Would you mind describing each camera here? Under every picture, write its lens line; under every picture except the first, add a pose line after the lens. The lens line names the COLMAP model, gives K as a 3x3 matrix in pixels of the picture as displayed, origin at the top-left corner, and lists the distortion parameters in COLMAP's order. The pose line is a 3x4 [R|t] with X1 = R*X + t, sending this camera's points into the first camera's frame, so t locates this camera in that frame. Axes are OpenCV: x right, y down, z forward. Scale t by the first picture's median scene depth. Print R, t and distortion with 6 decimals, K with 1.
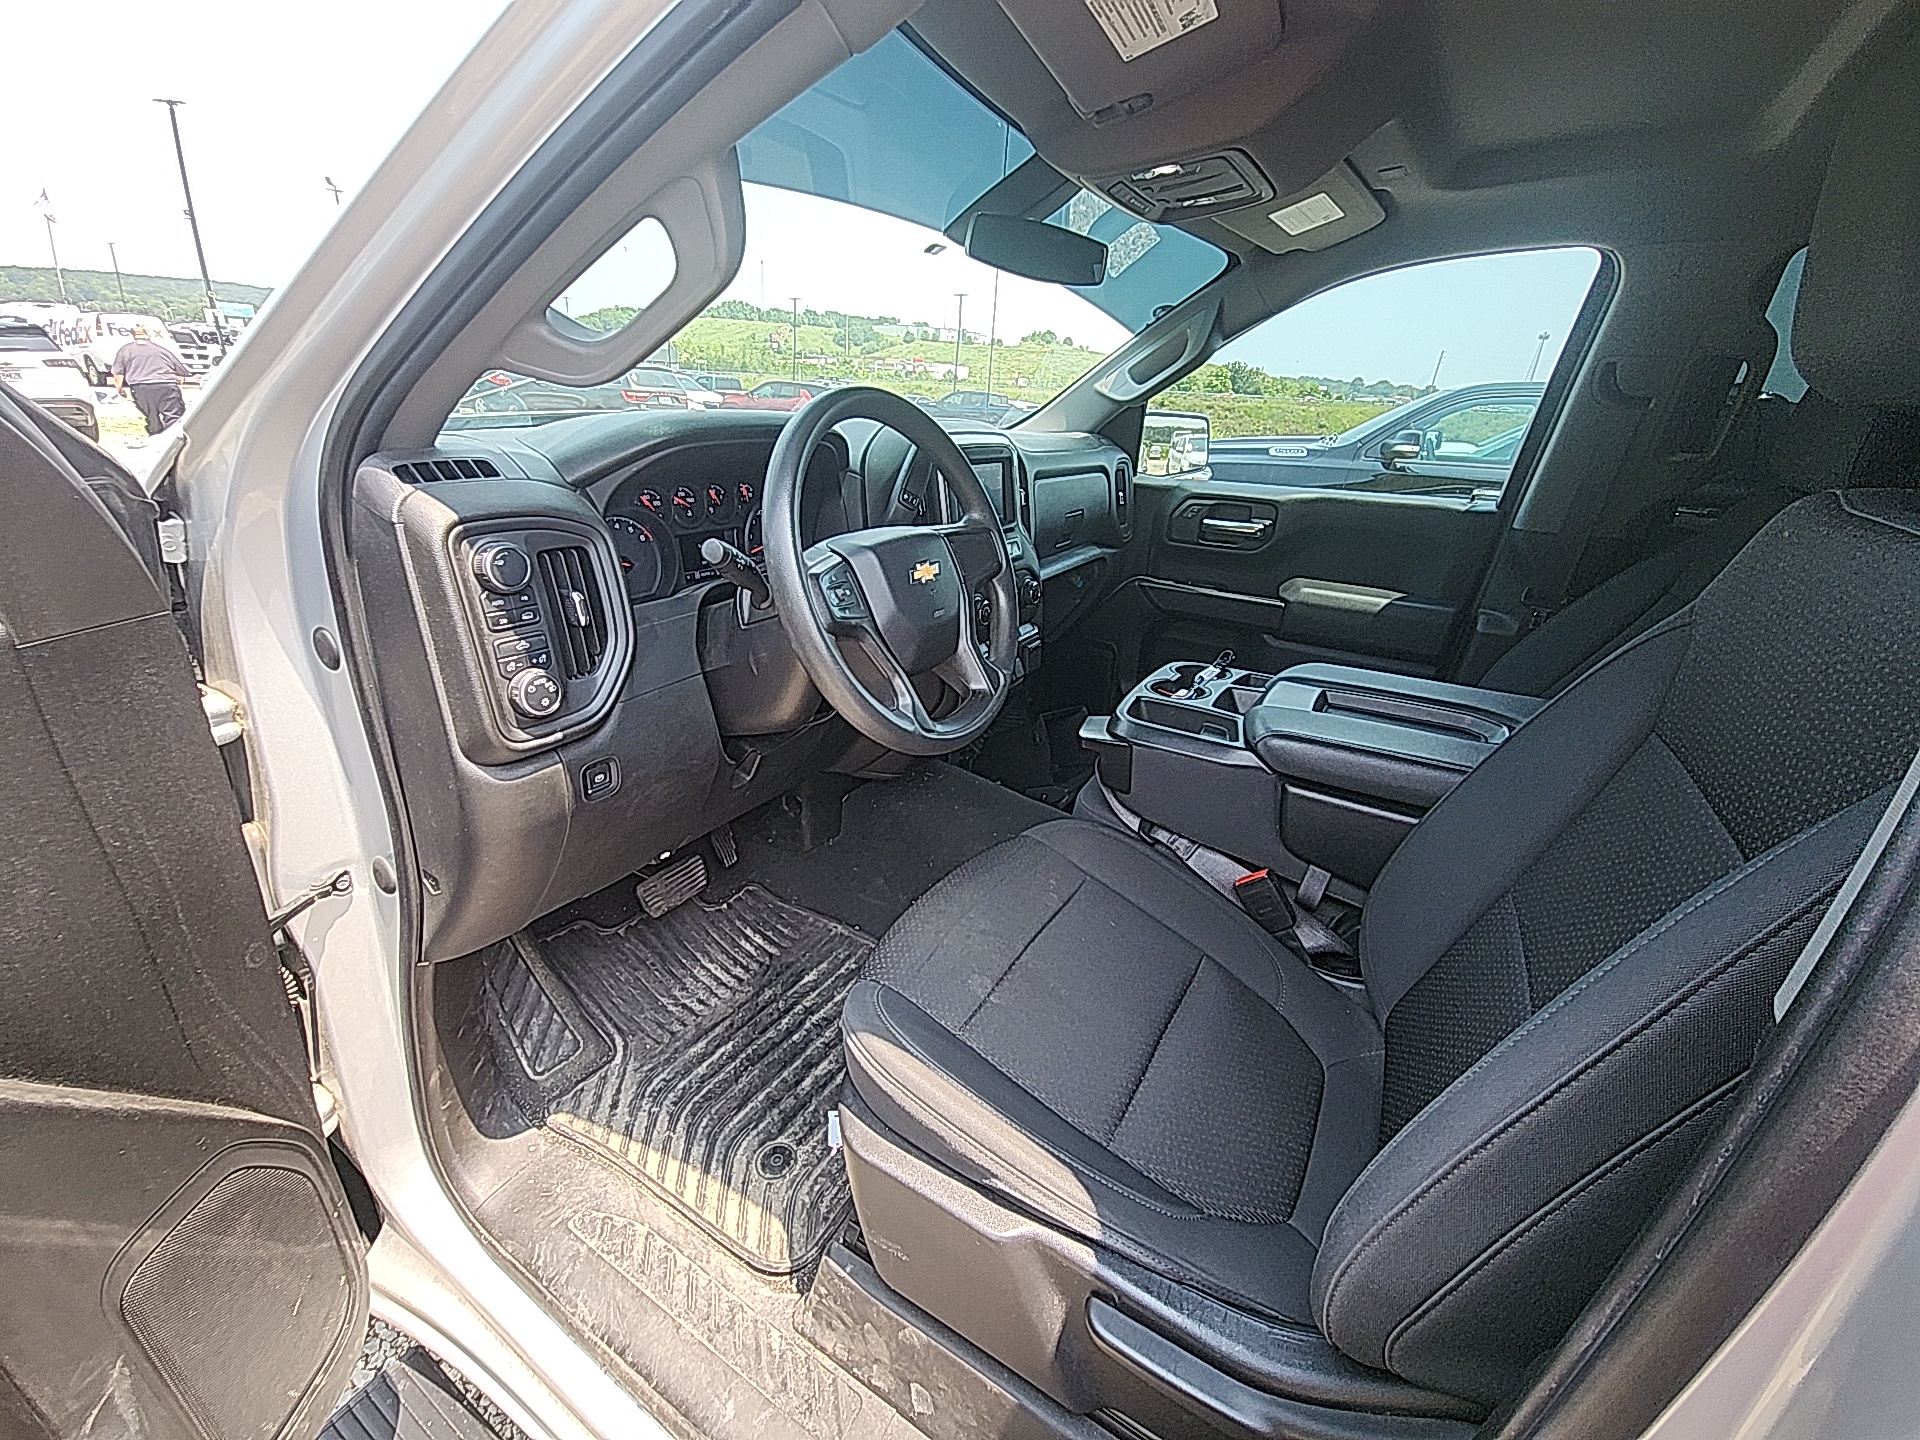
lens RADIAL K [[761.7, 0, 946.2], [0, 761.7, 696.8], [0, 0, 1]] dist [0.028699, -0.019656]
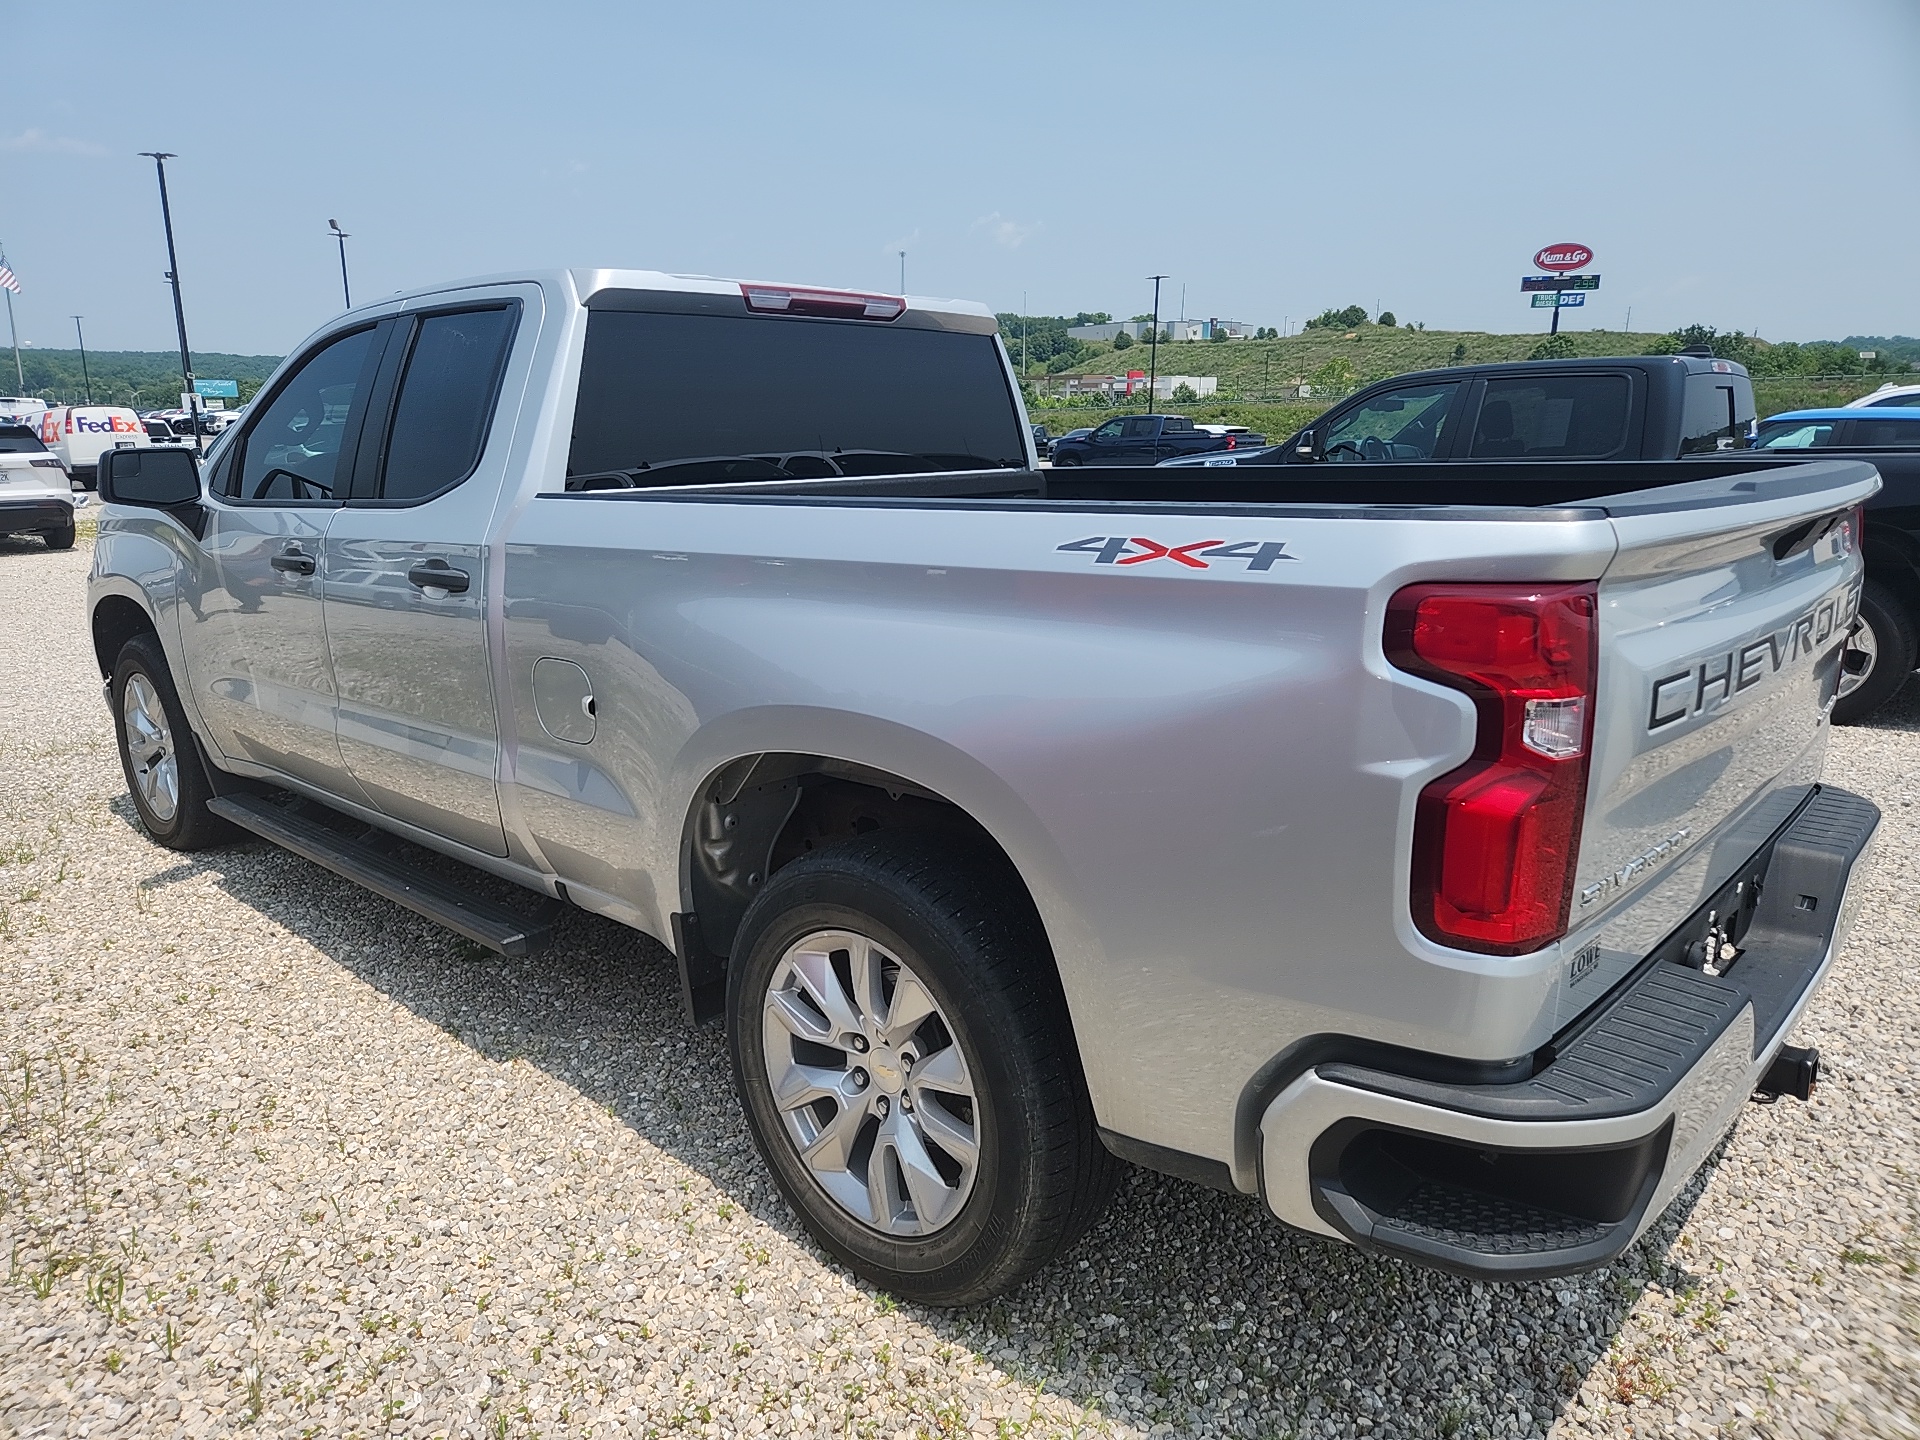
lens RADIAL K [[1281.4, 0, 933.5], [0, 1281.4, 723.6], [0, 0, 1]] dist [0.061959, -0.039854]
pose [[0.976779, -0.029680, -0.212183, 0.071564], [-0.003075, 0.988314, -0.152401, 0.036754], [0.214227, 0.149514, 0.965273, -0.086881]]
